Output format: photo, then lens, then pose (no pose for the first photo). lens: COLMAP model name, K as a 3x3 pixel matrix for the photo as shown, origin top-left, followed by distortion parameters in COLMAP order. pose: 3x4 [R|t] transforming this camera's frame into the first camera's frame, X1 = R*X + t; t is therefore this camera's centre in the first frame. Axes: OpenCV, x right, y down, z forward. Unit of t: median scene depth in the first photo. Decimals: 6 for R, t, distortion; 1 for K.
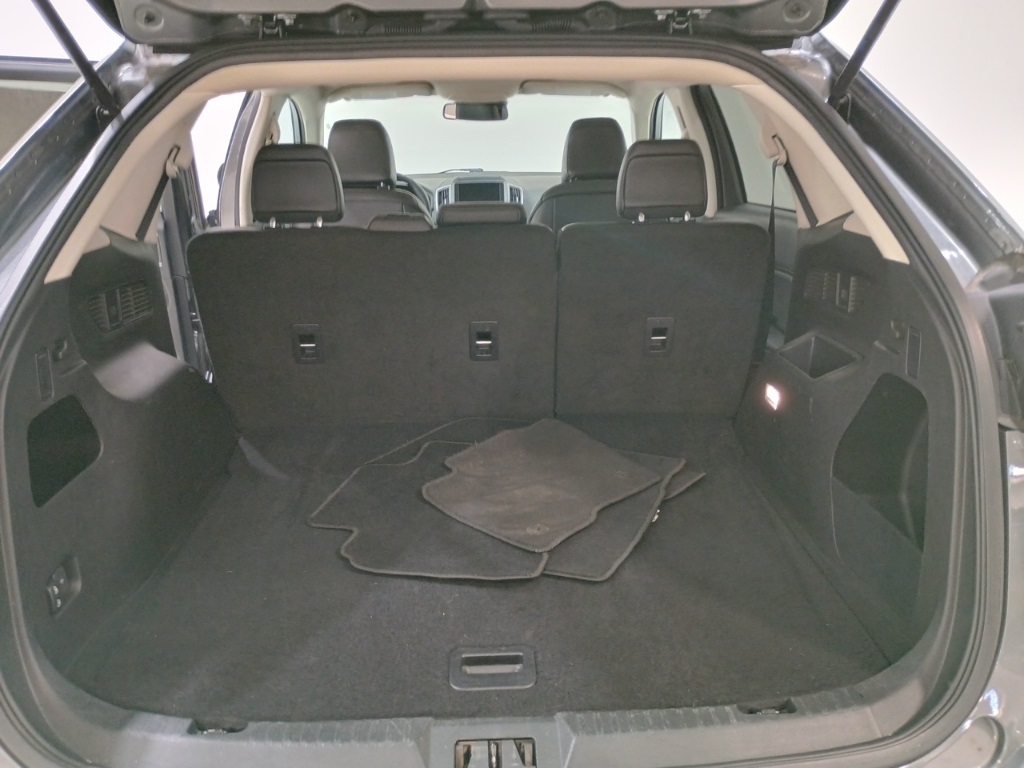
lens RADIAL K [[905.7, 0, 514.8], [0, 905.7, 370.4], [0, 0, 1]] dist [0.048262, -0.070243]
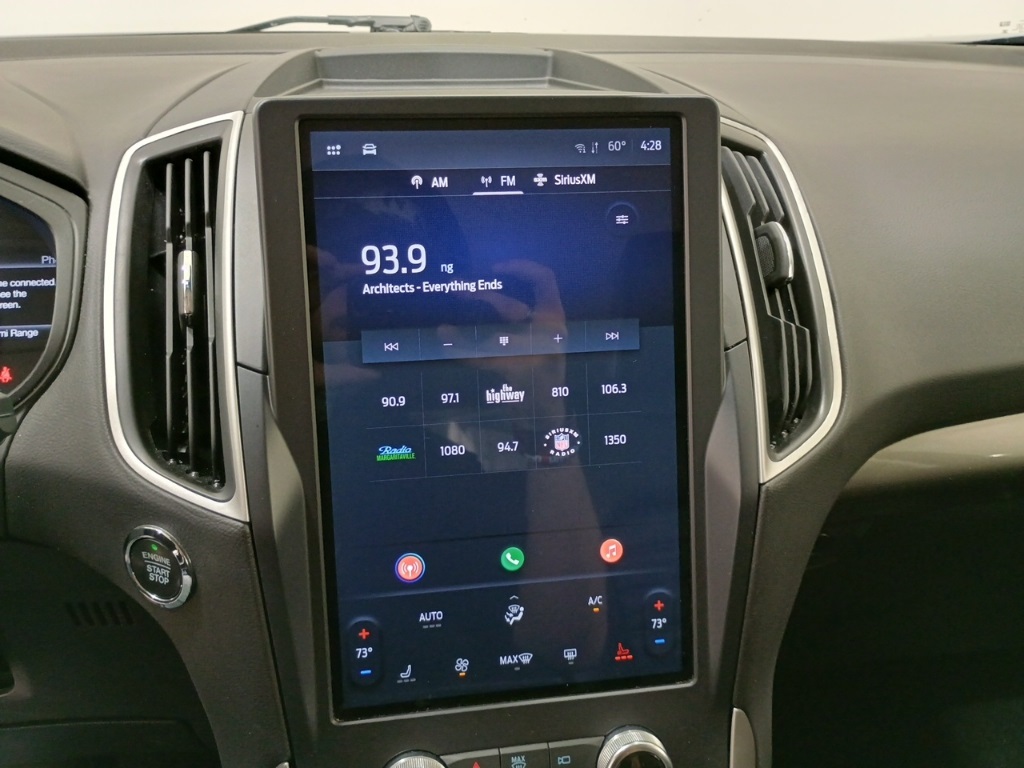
lens RADIAL K [[905.7, 0, 515.3], [0, 905.7, 384.8], [0, 0, 1]] dist [0.048262, -0.070243]
pose [[0.992866, -0.026711, 0.116205, -0.121037], [0.011273, 0.991248, 0.131531, -0.456644], [-0.118701, -0.129283, 0.984478, 2.164381]]
